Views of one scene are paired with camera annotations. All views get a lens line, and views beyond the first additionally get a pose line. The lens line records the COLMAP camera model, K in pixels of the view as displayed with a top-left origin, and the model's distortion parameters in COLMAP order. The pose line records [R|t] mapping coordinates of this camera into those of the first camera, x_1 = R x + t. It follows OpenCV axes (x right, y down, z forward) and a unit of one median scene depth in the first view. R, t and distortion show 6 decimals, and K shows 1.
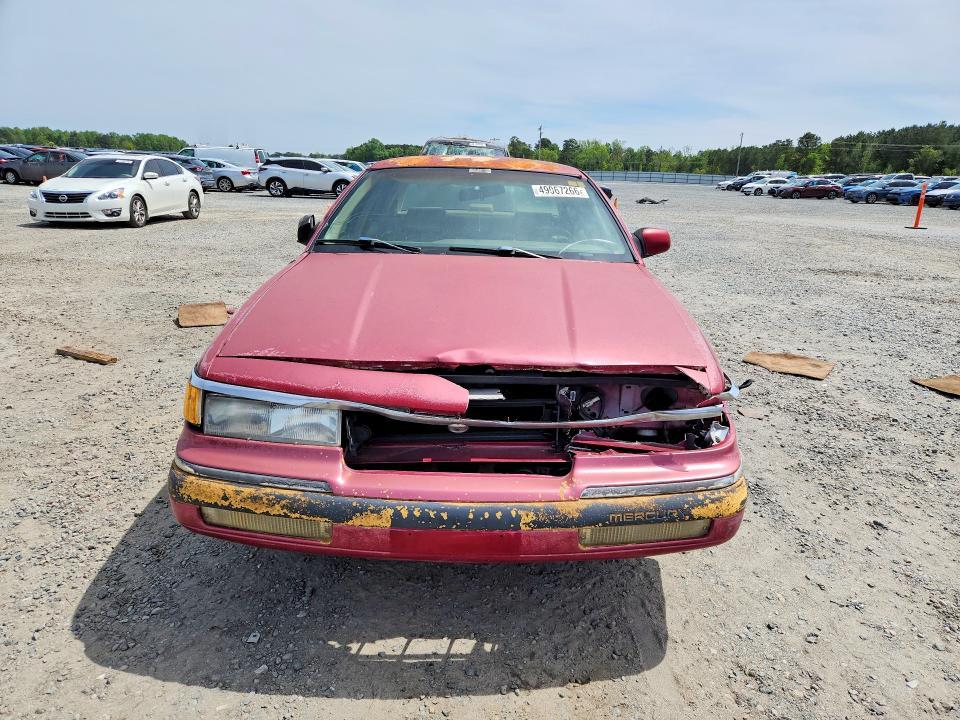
lens RADIAL K [[649.6, 0, 486.5], [0, 649.6, 367.9], [0, 0, 1]] dist [0.042593, -0.034716]
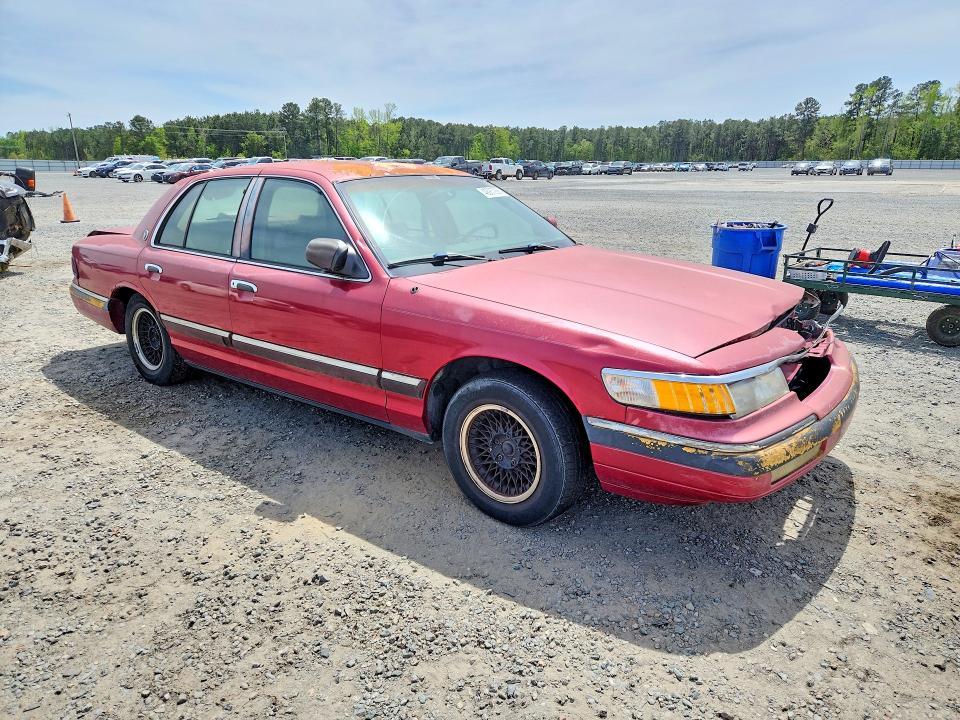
lens RADIAL K [[649.6, 0, 488.5], [0, 649.6, 354.5], [0, 0, 1]] dist [0.042593, -0.034716]
pose [[0.609299, -0.248046, 0.753146, -0.200403], [0.244319, 0.962330, 0.119285, -0.033207], [-0.754363, 0.111328, 0.646949, 0.073236]]
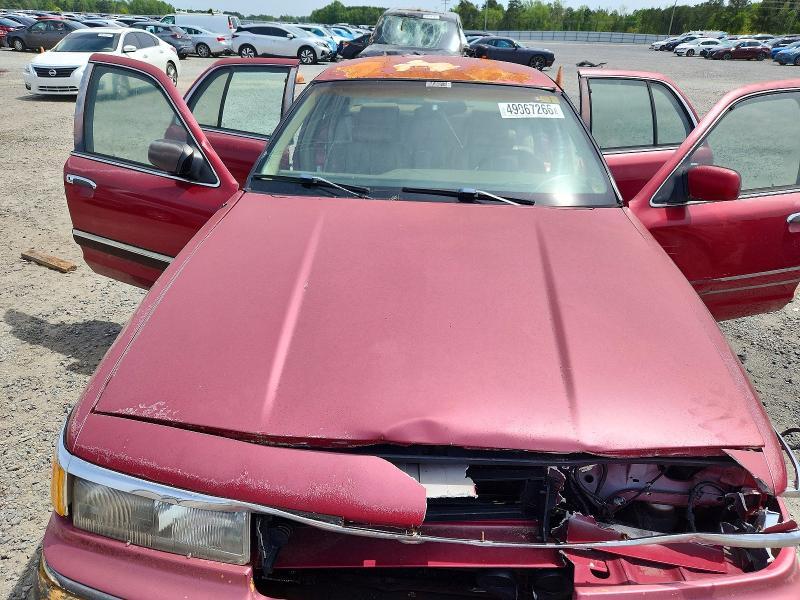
lens RADIAL K [[541.3, 0, 400.7], [0, 541.3, 304.5], [0, 0, 1]] dist [0.042593, -0.034716]
pose [[0.998232, 0.021577, -0.055391, -0.003462], [-0.011813, 0.985217, 0.170902, -0.034067], [0.058260, -0.169946, 0.983730, 0.057490]]
